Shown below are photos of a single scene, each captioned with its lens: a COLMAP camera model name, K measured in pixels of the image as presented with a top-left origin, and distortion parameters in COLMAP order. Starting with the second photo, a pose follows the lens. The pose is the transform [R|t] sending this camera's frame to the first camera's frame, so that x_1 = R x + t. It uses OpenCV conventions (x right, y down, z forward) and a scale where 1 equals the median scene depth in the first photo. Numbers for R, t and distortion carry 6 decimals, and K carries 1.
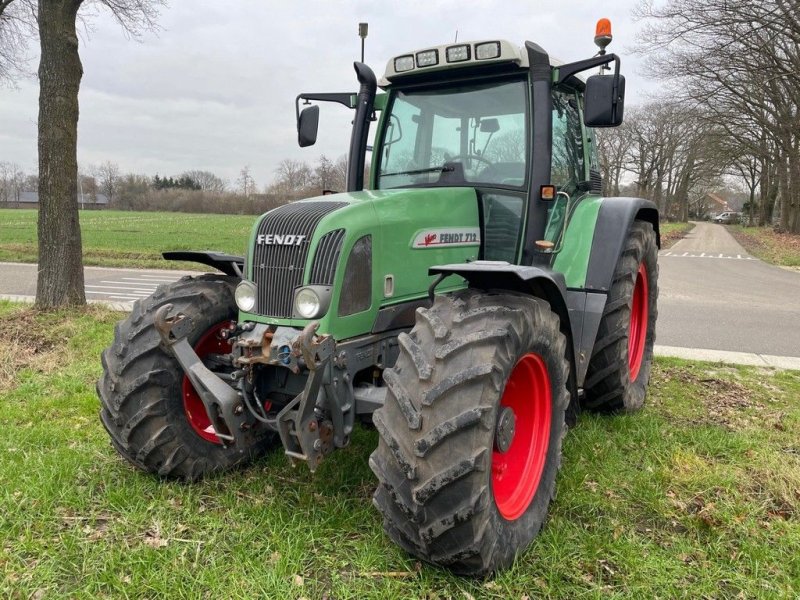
lens RADIAL K [[583.0, 0, 399.9], [0, 583.0, 290.2], [0, 0, 1]] dist [0.033692, -0.022305]
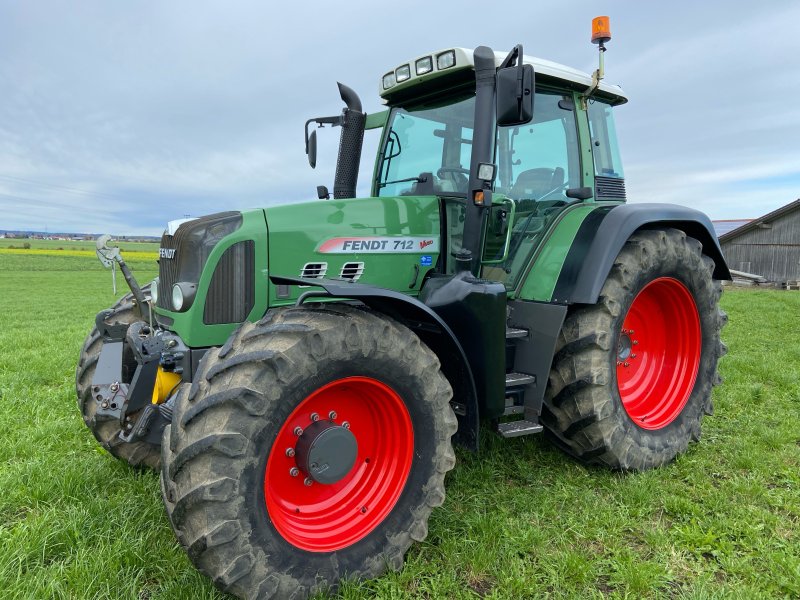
lens RADIAL K [[583.0, 0, 403.6], [0, 583.0, 292.3], [0, 0, 1]] dist [0.033692, -0.022305]
pose [[0.933361, 0.031953, -0.357514, 0.436639], [-0.044693, 0.998624, -0.027429, 0.017193], [0.356145, 0.041579, 0.933505, 0.054715]]
